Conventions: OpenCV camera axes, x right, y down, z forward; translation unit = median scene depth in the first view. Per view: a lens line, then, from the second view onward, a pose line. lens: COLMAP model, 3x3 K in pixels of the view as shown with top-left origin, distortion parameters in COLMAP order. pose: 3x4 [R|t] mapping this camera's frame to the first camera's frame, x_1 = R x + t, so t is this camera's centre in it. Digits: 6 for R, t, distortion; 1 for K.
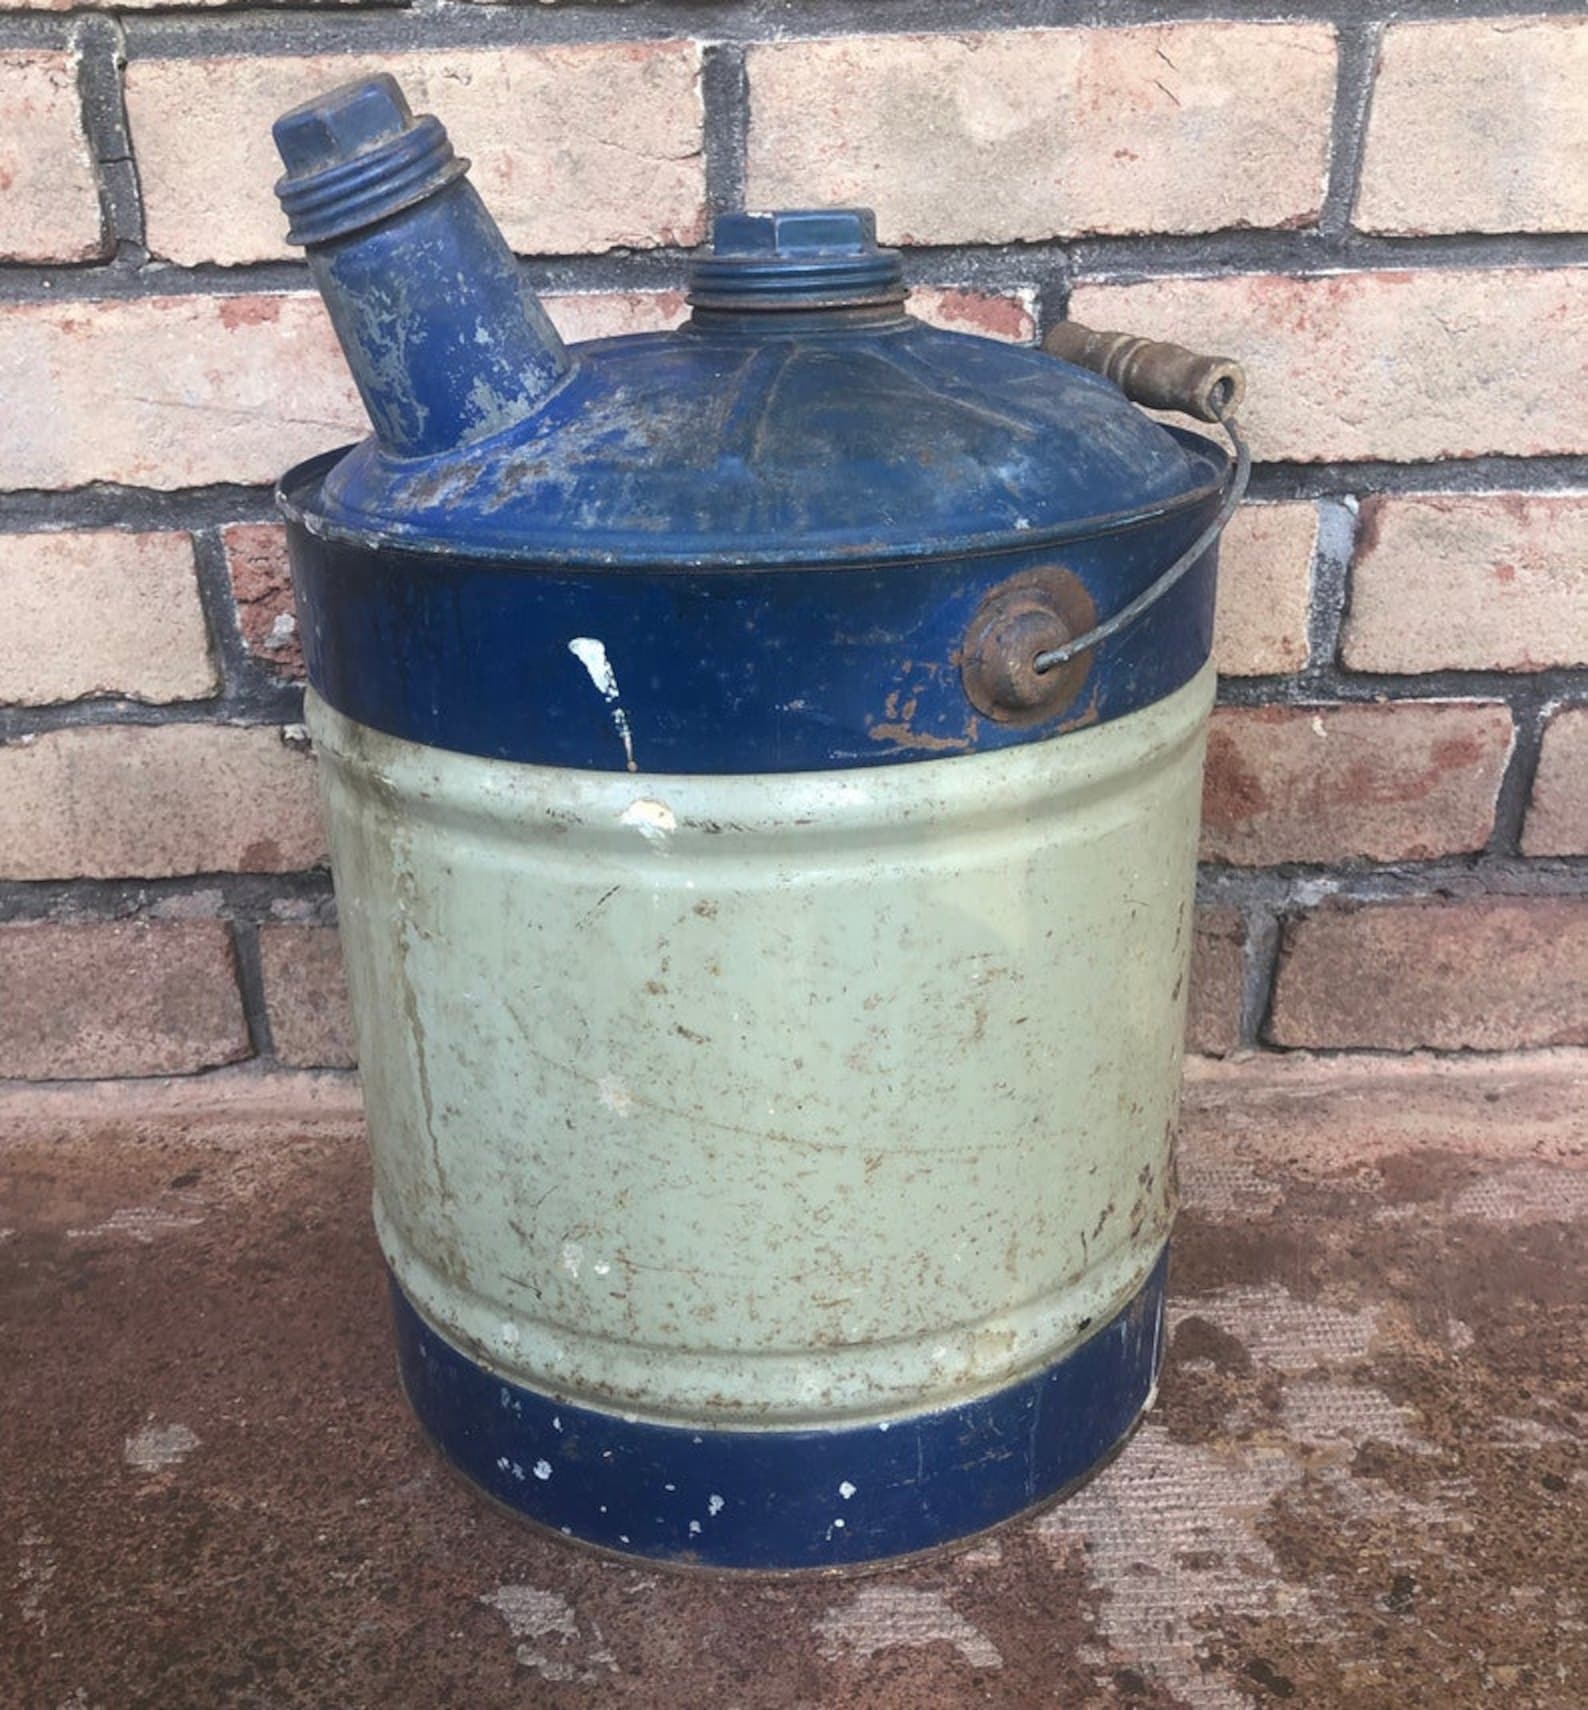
lens RADIAL K [[2002.5, 0, 739.9], [0, 2002.5, 860.3], [0, 0, 1]] dist [-0.021916, 0.098254]
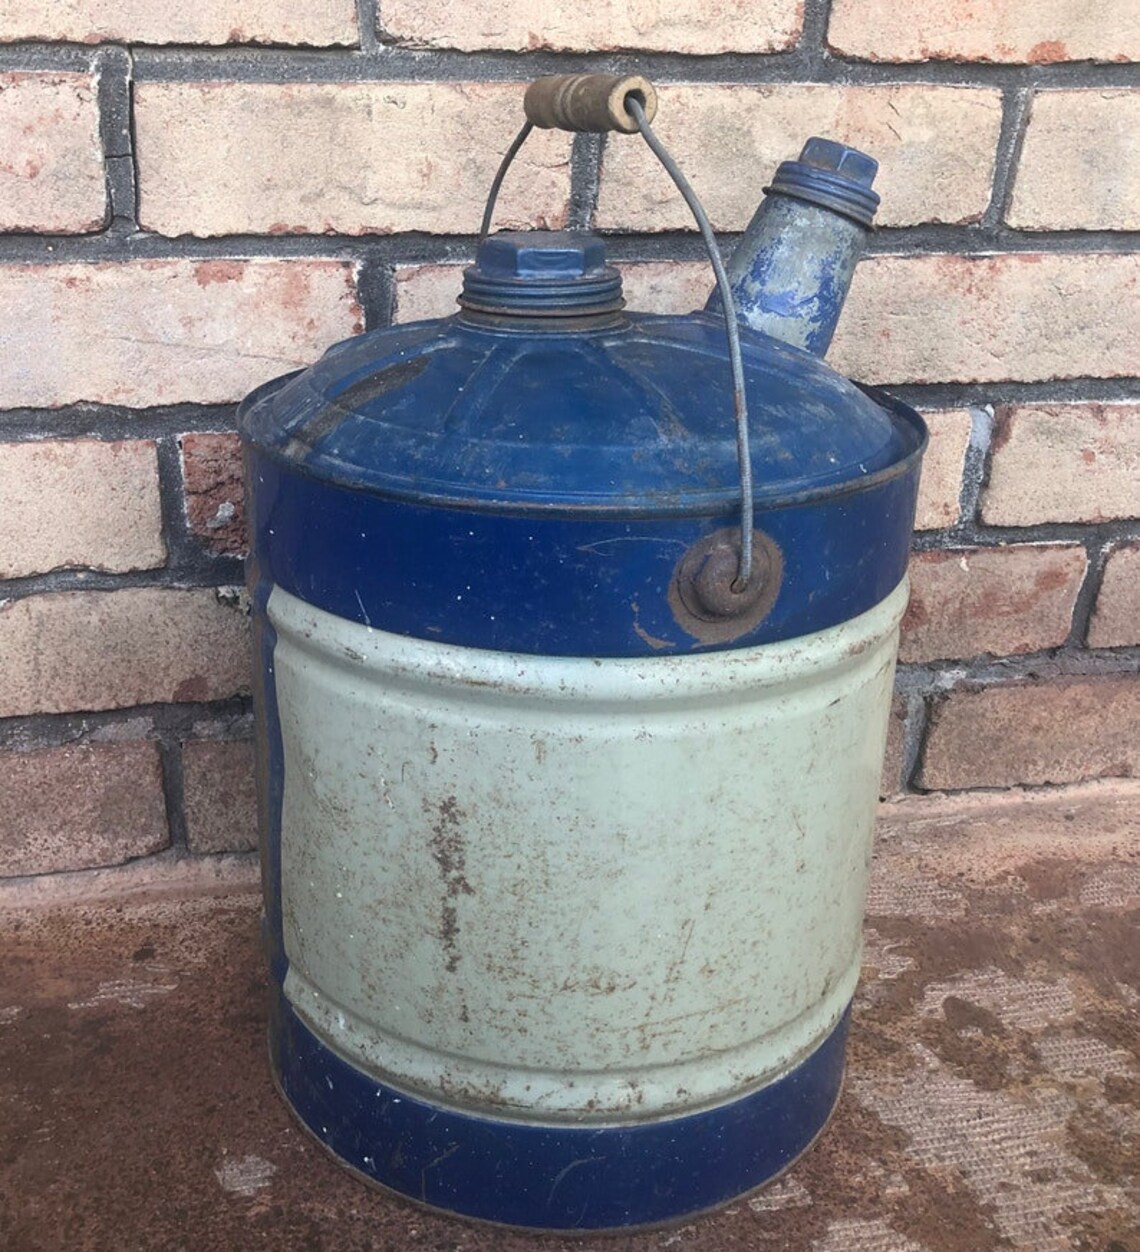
lens RADIAL K [[1622.3, 0, 470.2], [0, 1622.3, 549.4], [0, 0, 1]] dist [-0.003739, 0.067669]
pose [[0.974764, -0.029136, 0.221330, -0.319428], [0.036381, 0.998925, -0.028726, -0.059888], [-0.220255, 0.036053, 0.974776, -0.044903]]
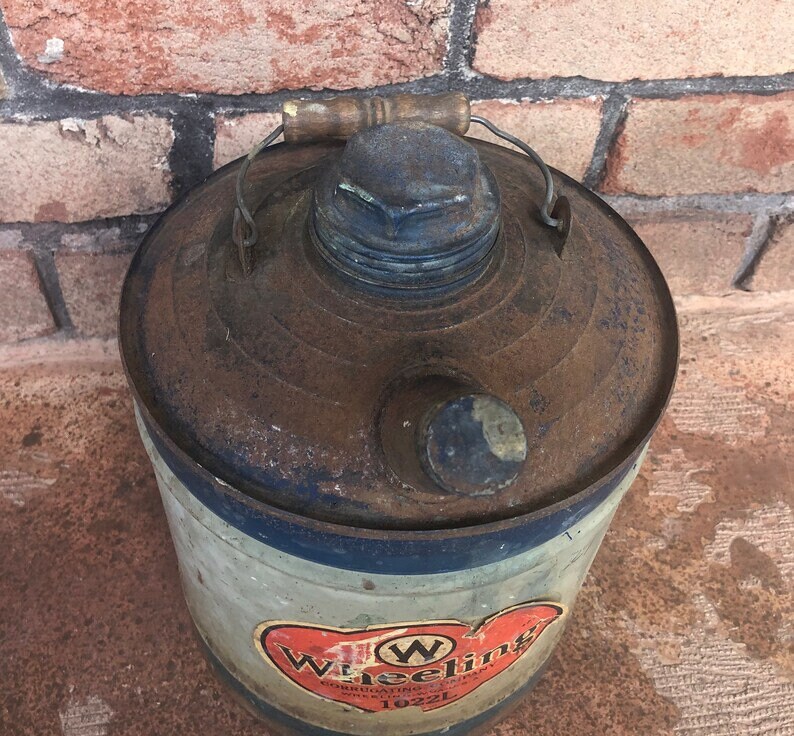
lens RADIAL K [[992.1, 0, 369.2], [0, 992.1, 368.3], [0, 0, 1]] dist [-0.039829, 0.111695]
pose [[0.986396, -0.071765, 0.147893, -0.152352], [-0.005834, 0.883824, 0.467784, -0.232159], [-0.164282, -0.462283, 0.871382, 0.400449]]
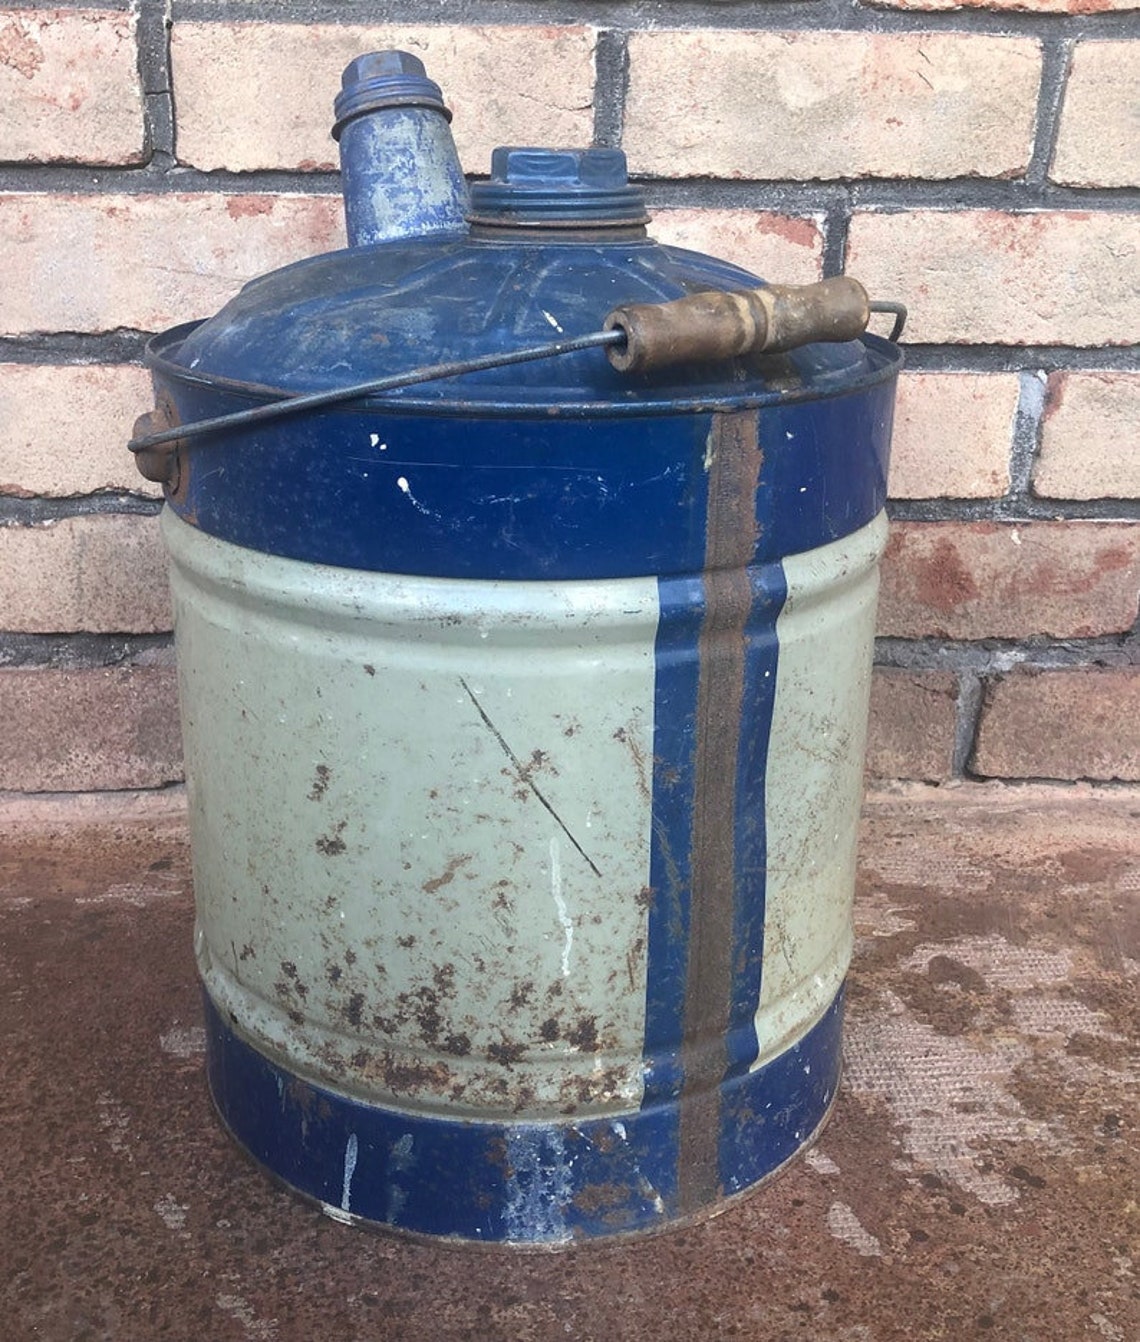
lens RADIAL K [[1709.9, 0, 553.8], [0, 1709.9, 607.4], [0, 0, 1]] dist [0.005730, 0.023045]
pose [[0.996205, 0.022401, 0.084100, -0.130393], [-0.017211, 0.997932, -0.061935, 0.062420], [-0.085314, 0.060253, 0.994531, -0.145548]]
